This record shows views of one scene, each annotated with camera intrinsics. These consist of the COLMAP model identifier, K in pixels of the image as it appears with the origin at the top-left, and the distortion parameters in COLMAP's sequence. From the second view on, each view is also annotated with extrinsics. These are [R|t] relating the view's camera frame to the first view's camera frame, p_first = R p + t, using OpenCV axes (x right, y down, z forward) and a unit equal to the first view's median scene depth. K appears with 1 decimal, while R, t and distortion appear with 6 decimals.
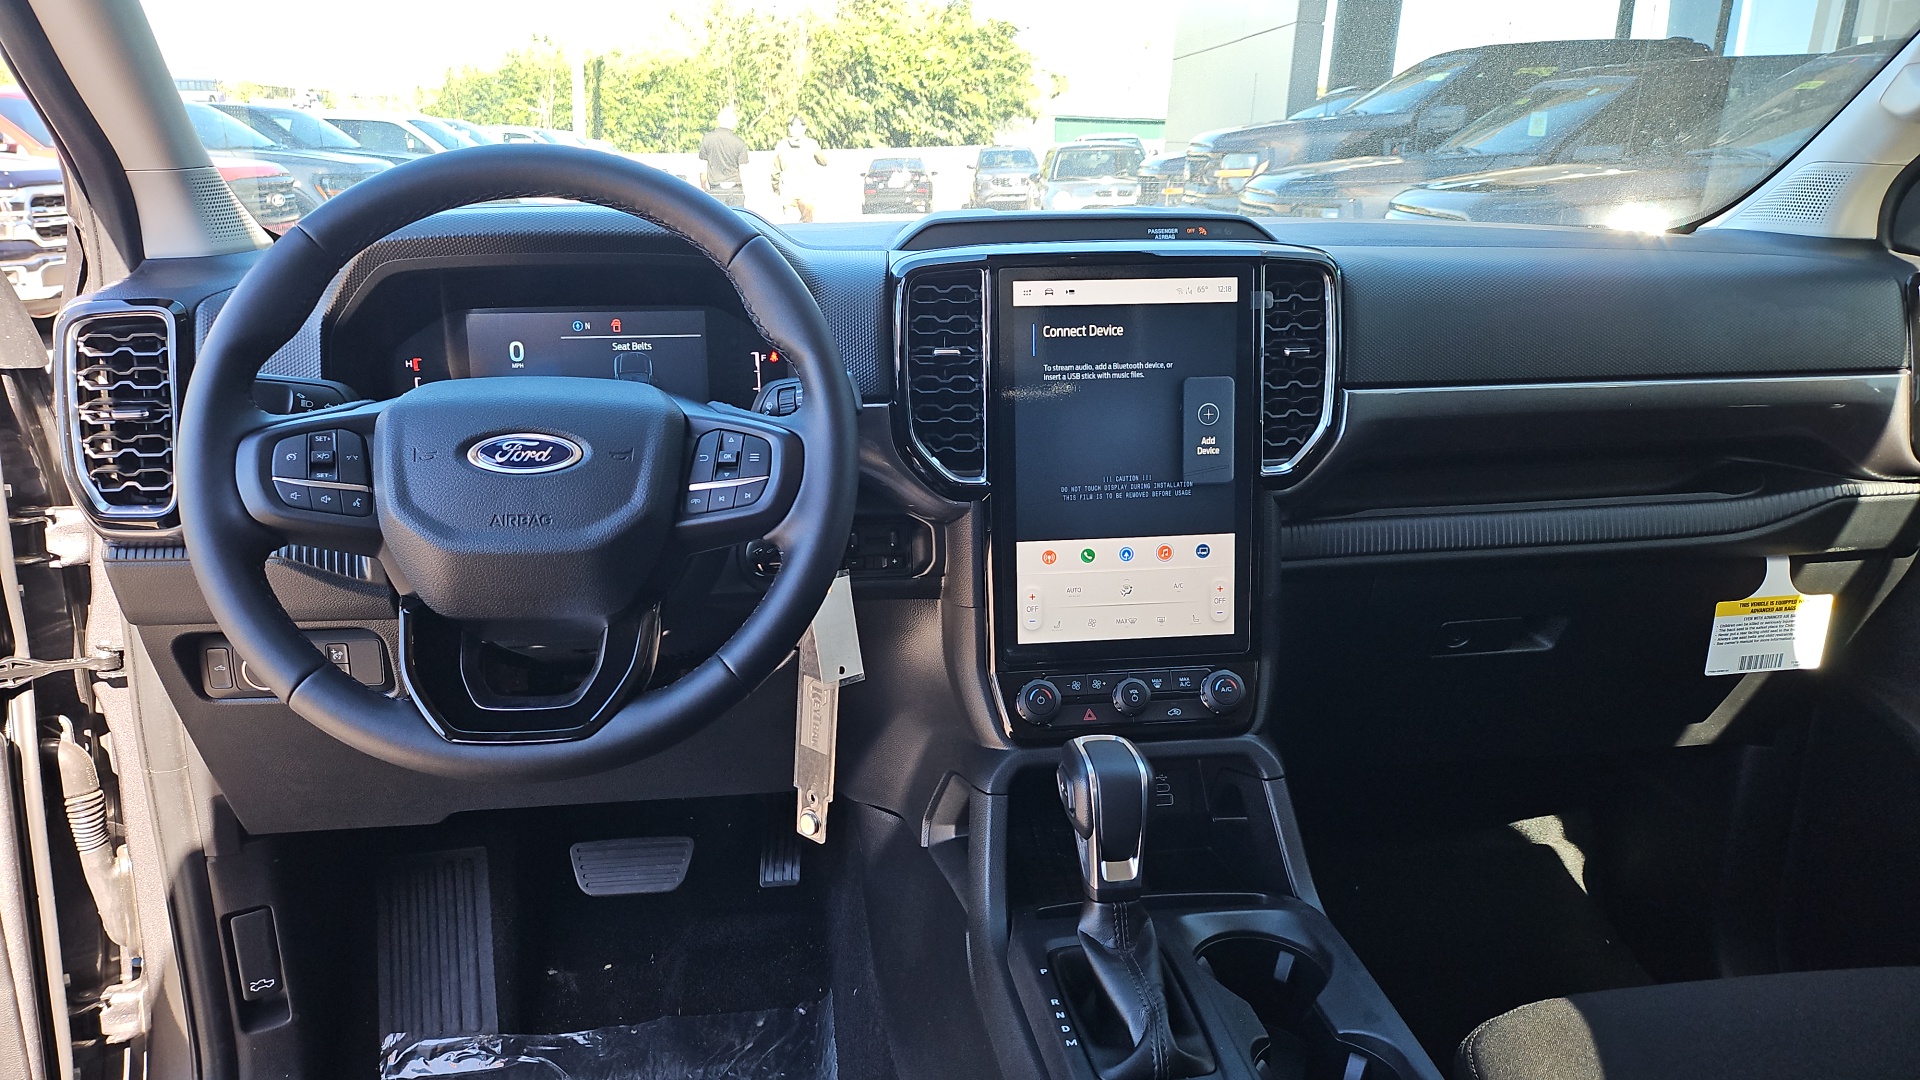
lens RADIAL K [[1357.1, 0, 960.0], [0, 1357.1, 540.0], [0, 0, 1]] dist [0.069861, -0.084246]
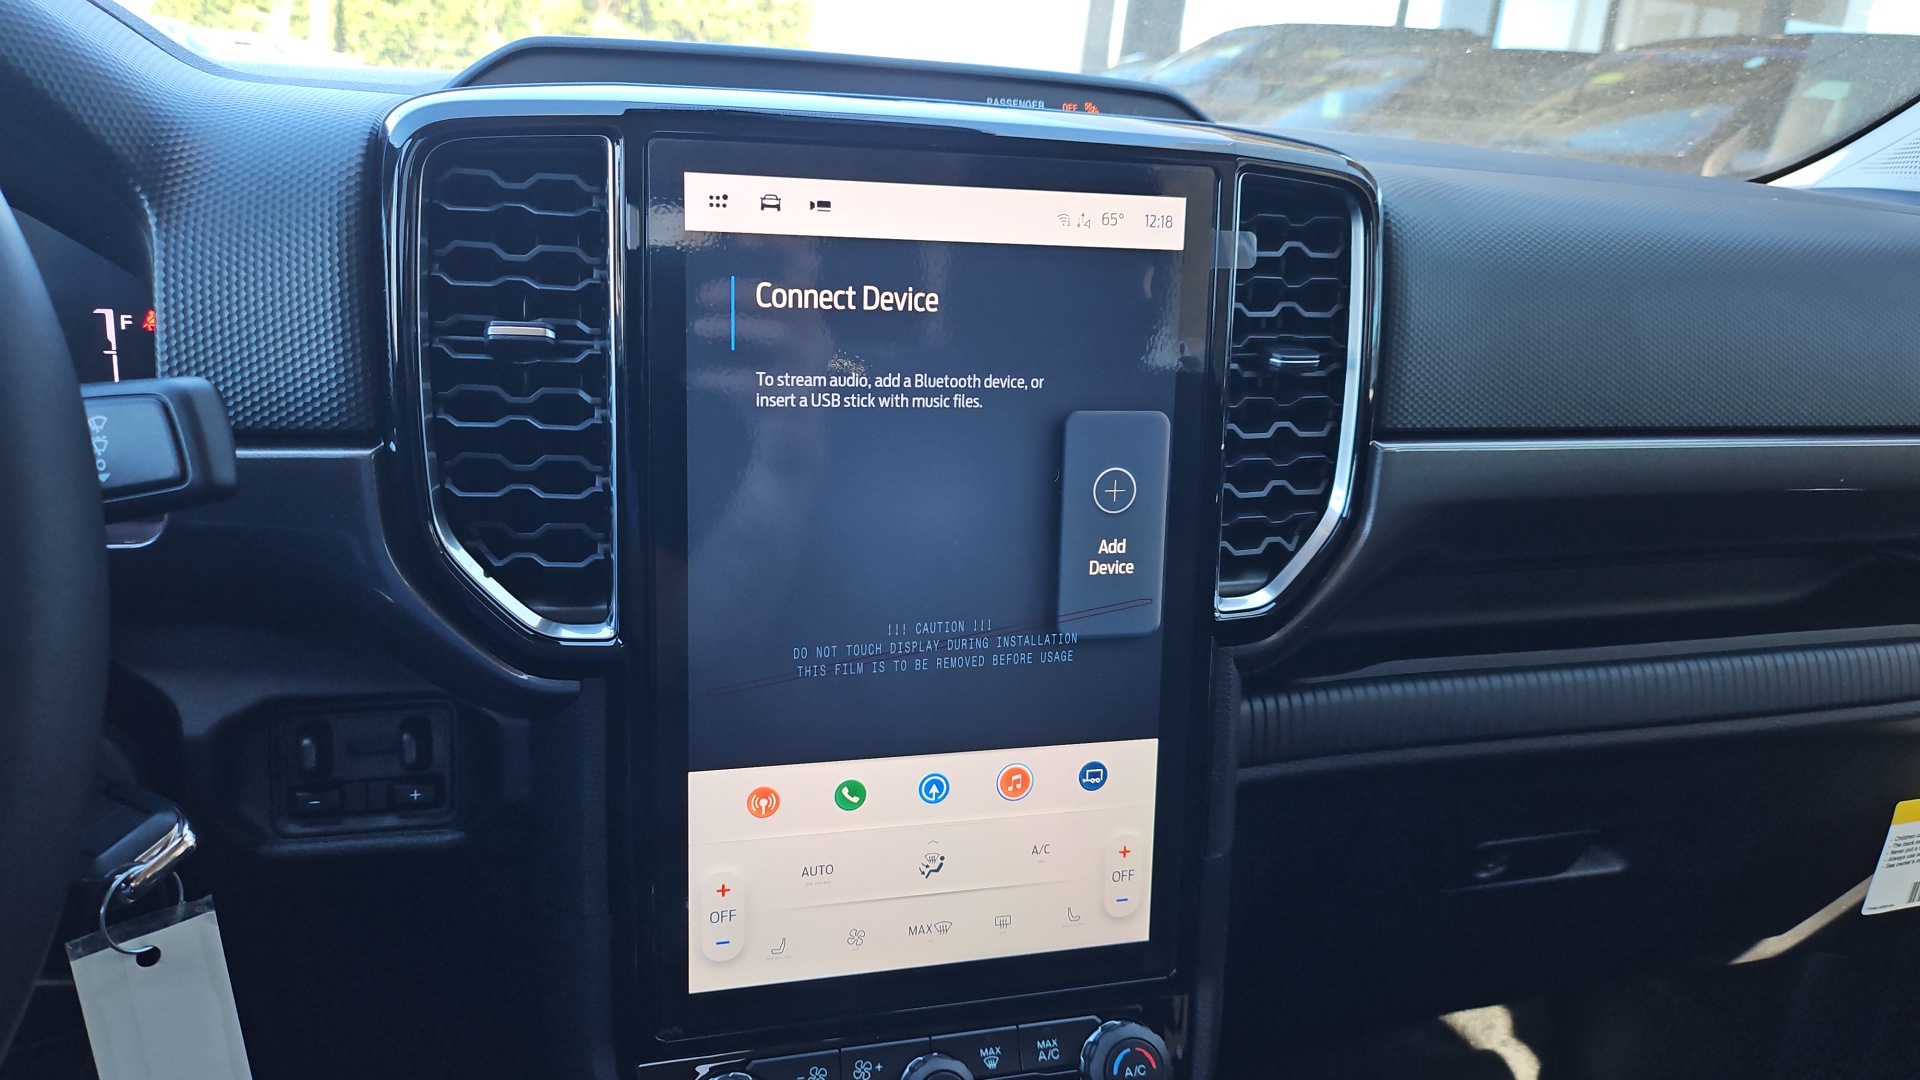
lens RADIAL K [[1357.1, 0, 960.0], [0, 1357.1, 540.0], [0, 0, 1]] dist [0.069861, -0.084246]
pose [[0.987022, 0.018282, 0.159541, 0.056937], [-0.022671, 0.999412, 0.025733, -0.086964], [-0.158977, -0.029016, 0.986856, 0.553759]]
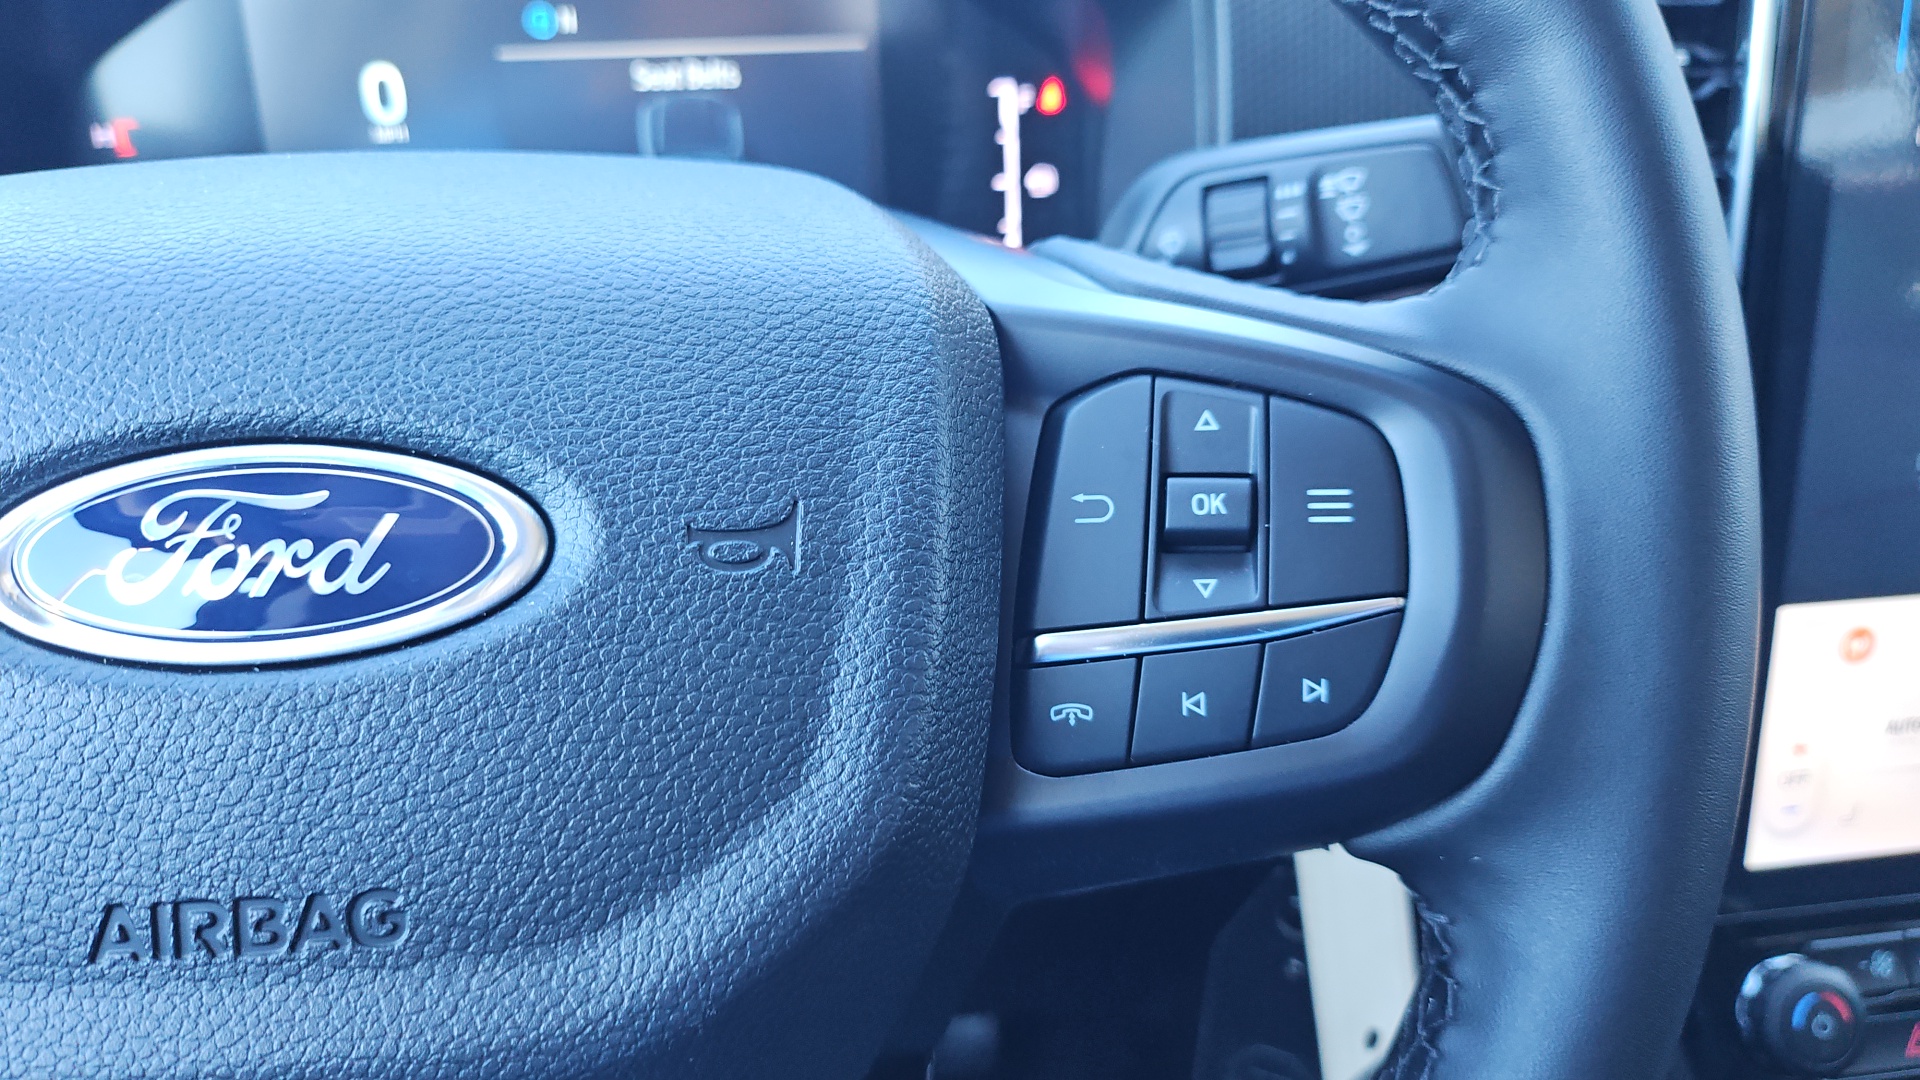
lens RADIAL K [[1313.6, 0, 998.7], [0, 1313.6, 543.5], [0, 0, 1]] dist [0.091891, -0.102729]
pose [[0.999512, -0.013081, -0.028359, -0.163320], [0.017591, 0.986112, 0.165147, -0.074770], [0.025805, -0.165565, 0.985861, 0.642671]]
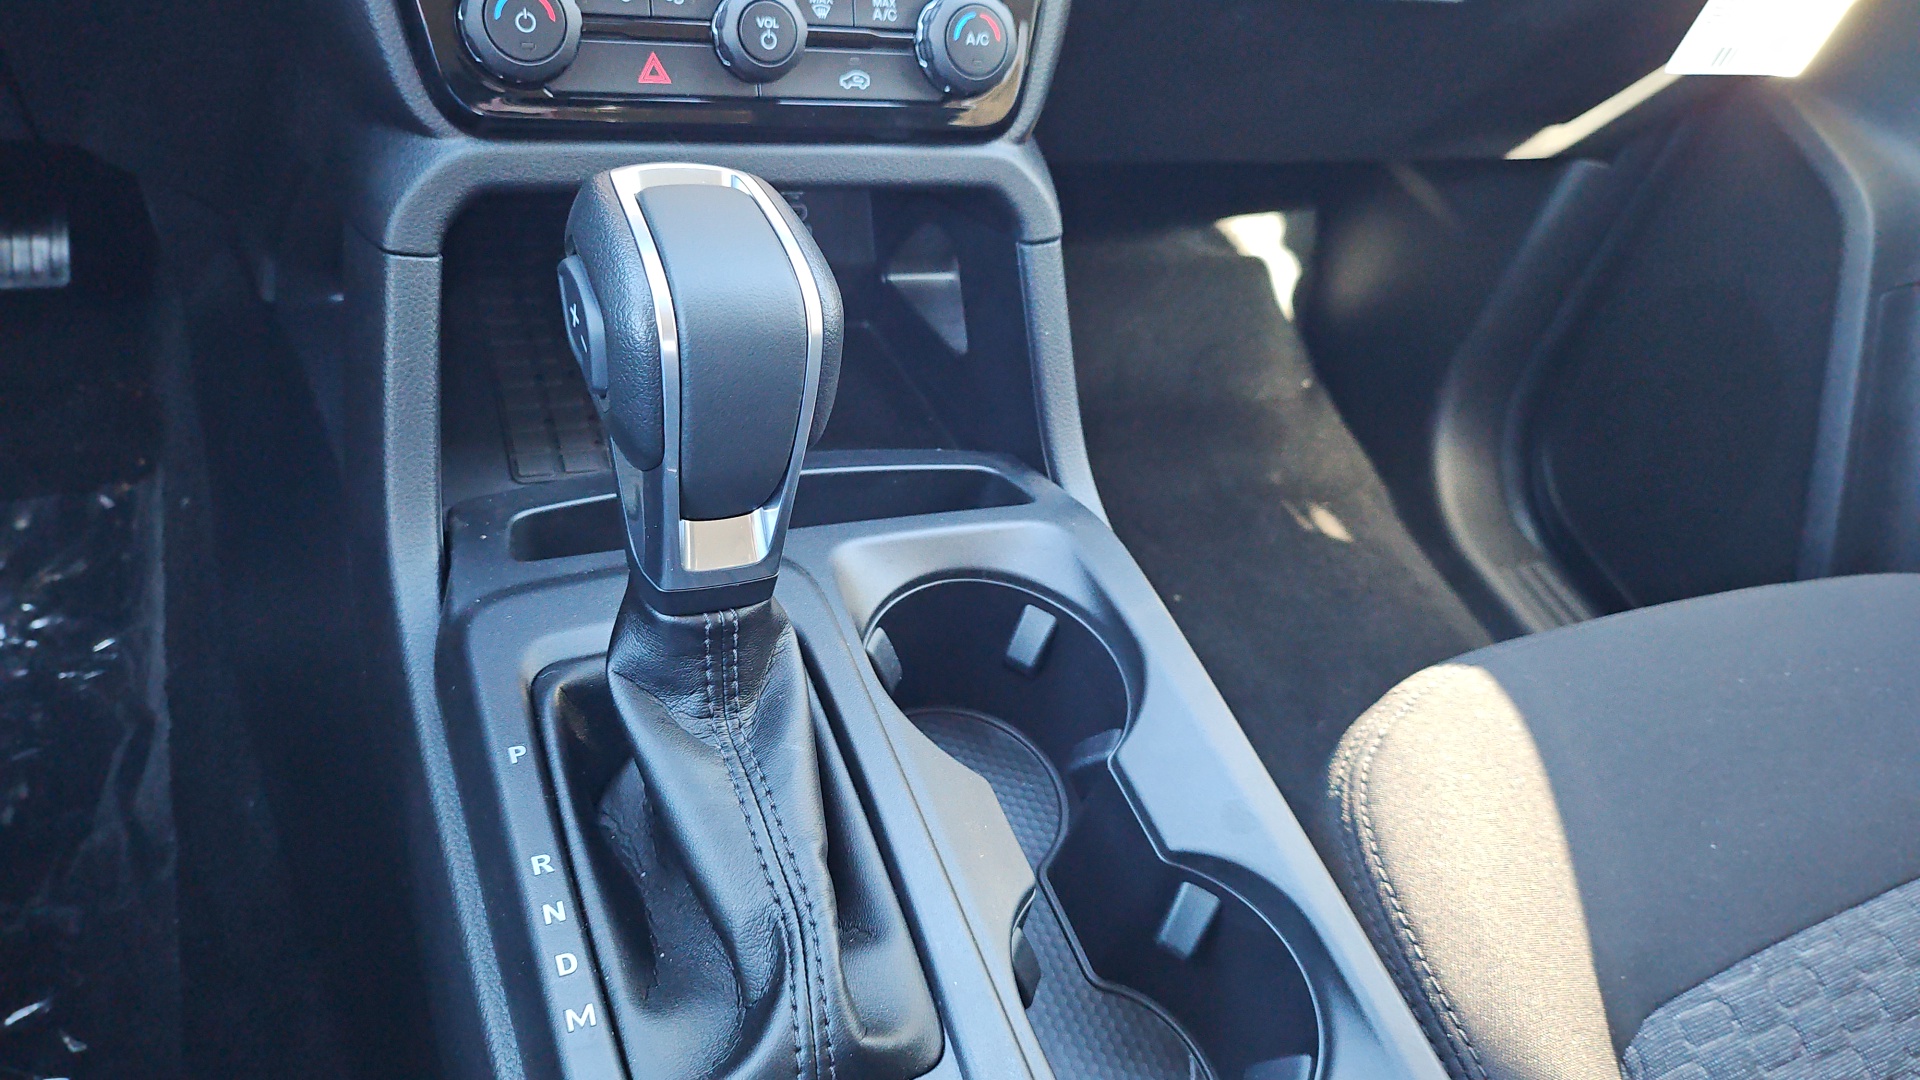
lens RADIAL K [[1364.7, 0, 977.6], [0, 1364.7, 492.5], [0, 0, 1]] dist [0.063946, -0.082638]
pose [[0.942054, -0.009175, 0.335335, 0.047965], [-0.148513, 0.884920, 0.441430, 0.045052], [-0.300795, -0.465653, 0.832280, 0.576843]]
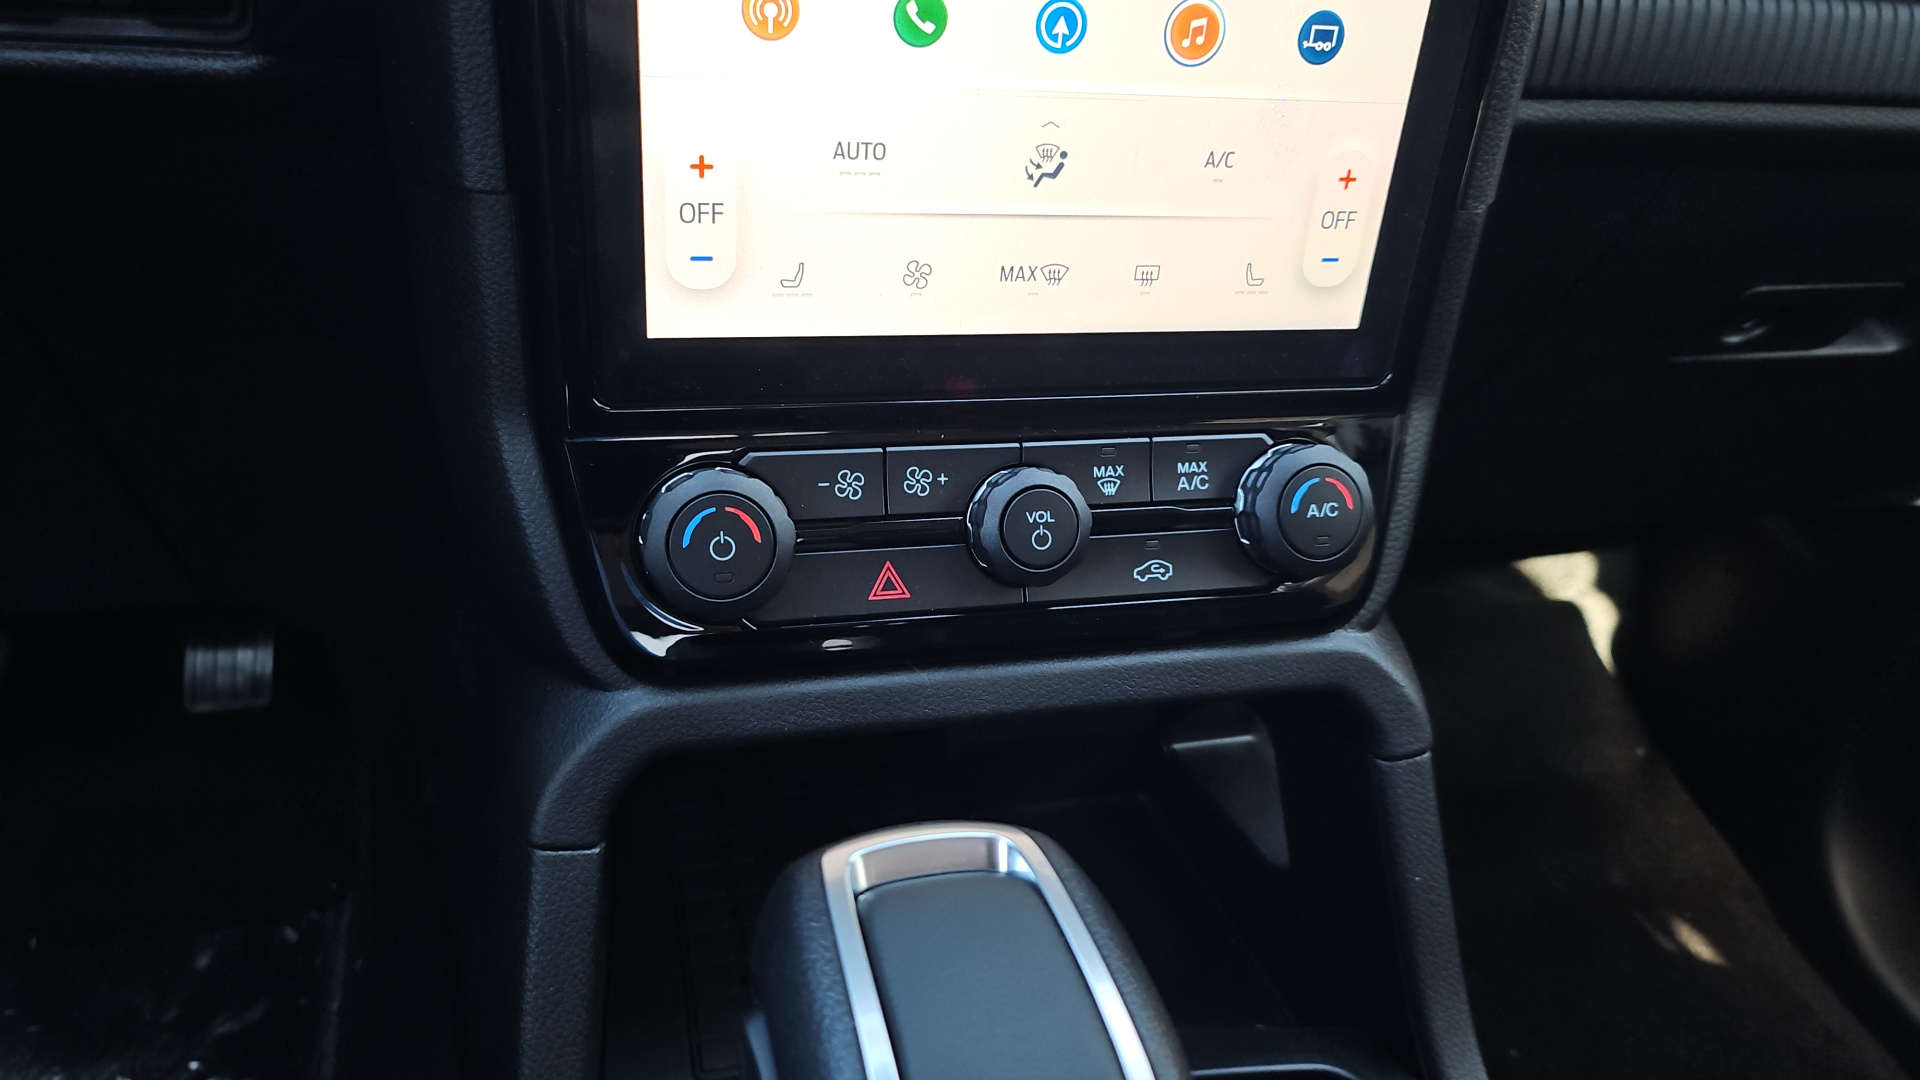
lens RADIAL K [[1357.1, 0, 960.0], [0, 1357.1, 540.0], [0, 0, 1]] dist [0.069861, -0.084246]
pose [[0.985055, 0.023503, 0.170627, 0.059757], [-0.077567, 0.945037, 0.317630, 0.022647], [-0.153784, -0.326118, 0.932737, 0.726935]]
